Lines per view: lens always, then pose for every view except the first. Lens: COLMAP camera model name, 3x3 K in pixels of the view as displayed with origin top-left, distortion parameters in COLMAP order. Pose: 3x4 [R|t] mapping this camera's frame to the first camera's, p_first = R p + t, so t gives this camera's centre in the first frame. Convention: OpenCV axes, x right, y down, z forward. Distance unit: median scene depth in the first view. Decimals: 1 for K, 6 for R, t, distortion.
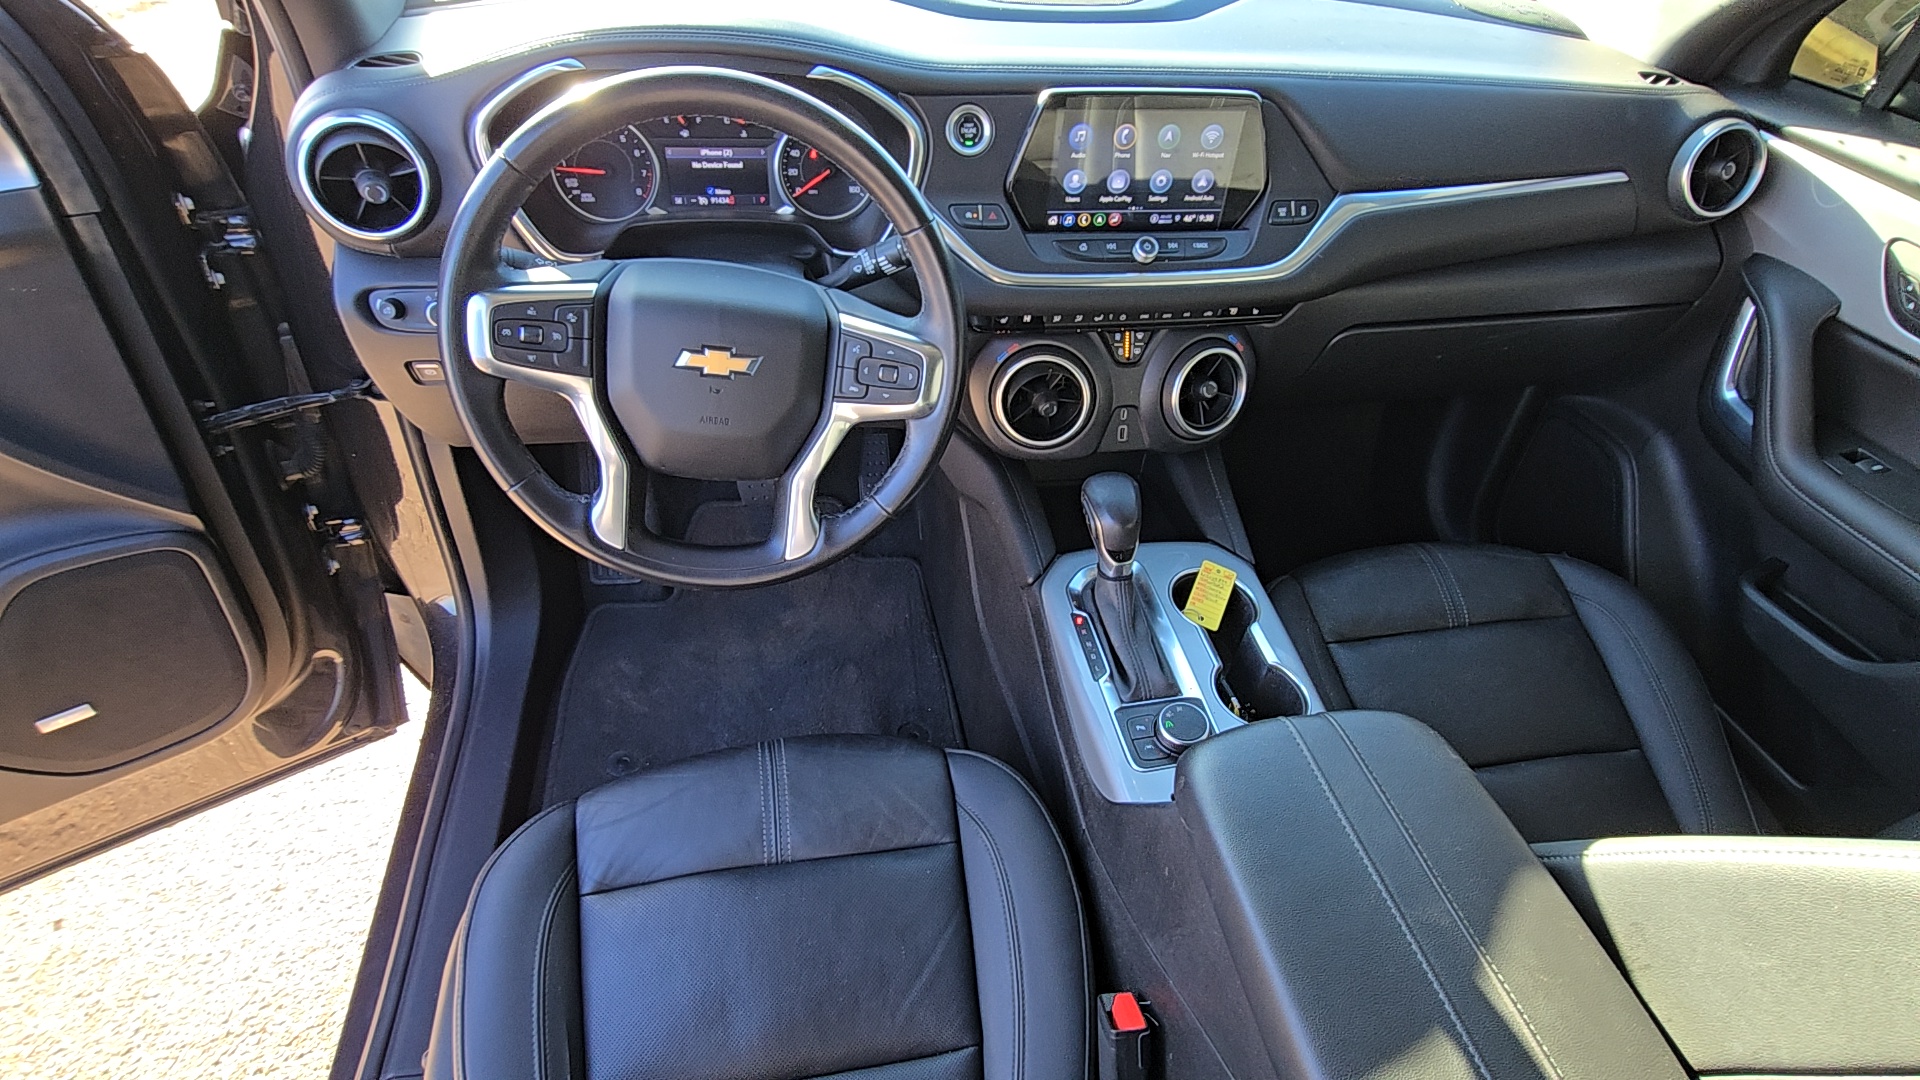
lens RADIAL K [[931.2, 0, 963.3], [0, 931.2, 533.0], [0, 0, 1]] dist [0.002748, -0.000328]
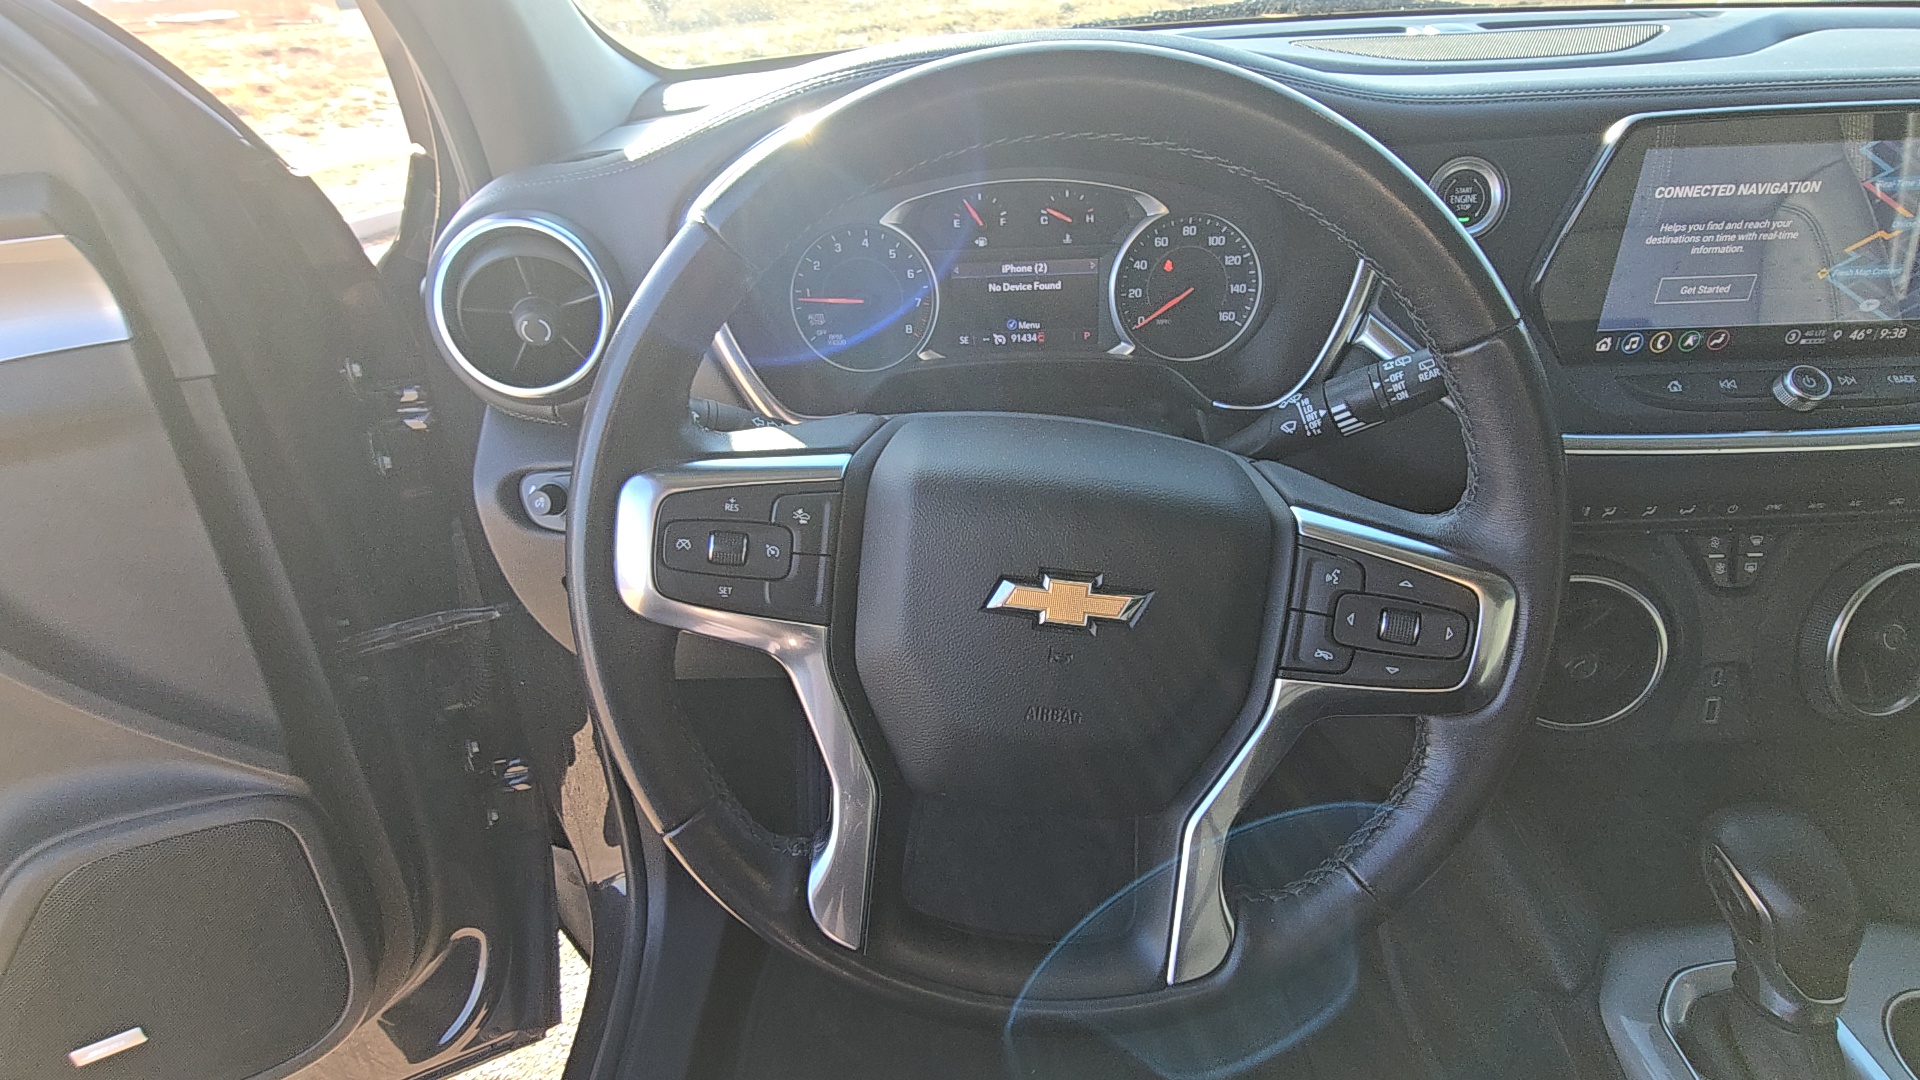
lens RADIAL K [[931.2, 0, 970.4], [0, 931.2, 539.6], [0, 0, 1]] dist [0.002748, -0.000328]
pose [[0.978320, 0.005605, -0.207024, -0.168246], [-0.043894, 0.982535, -0.180828, -0.098193], [0.202394, 0.185995, 0.961479, 0.398103]]
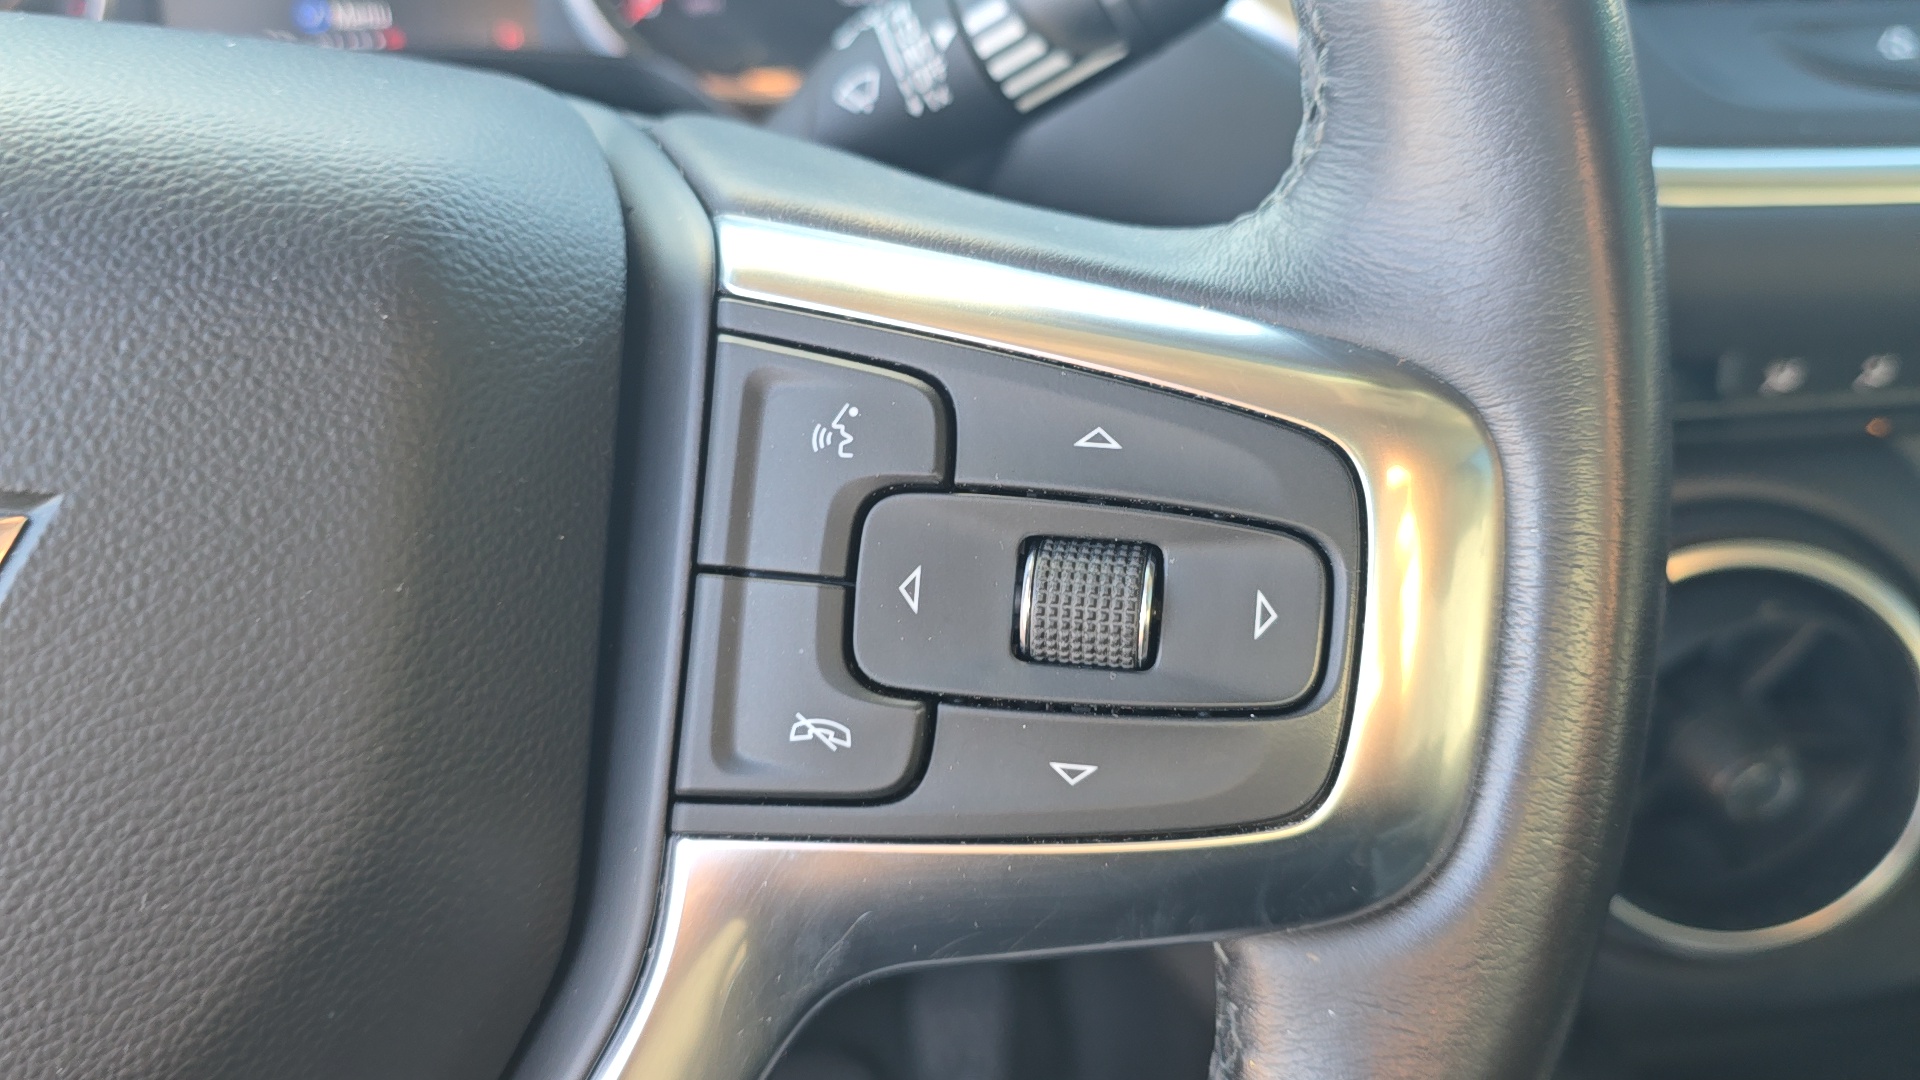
lens RADIAL K [[1573.5, 0, 958.3], [0, 1573.5, 548.1], [0, 0, 1]] dist [0.000612, 0.012026]
pose [[0.993814, -0.065685, -0.089548, -0.065530], [0.038796, 0.960875, -0.274250, -0.099824], [0.104059, 0.269080, 0.957480, 0.662392]]
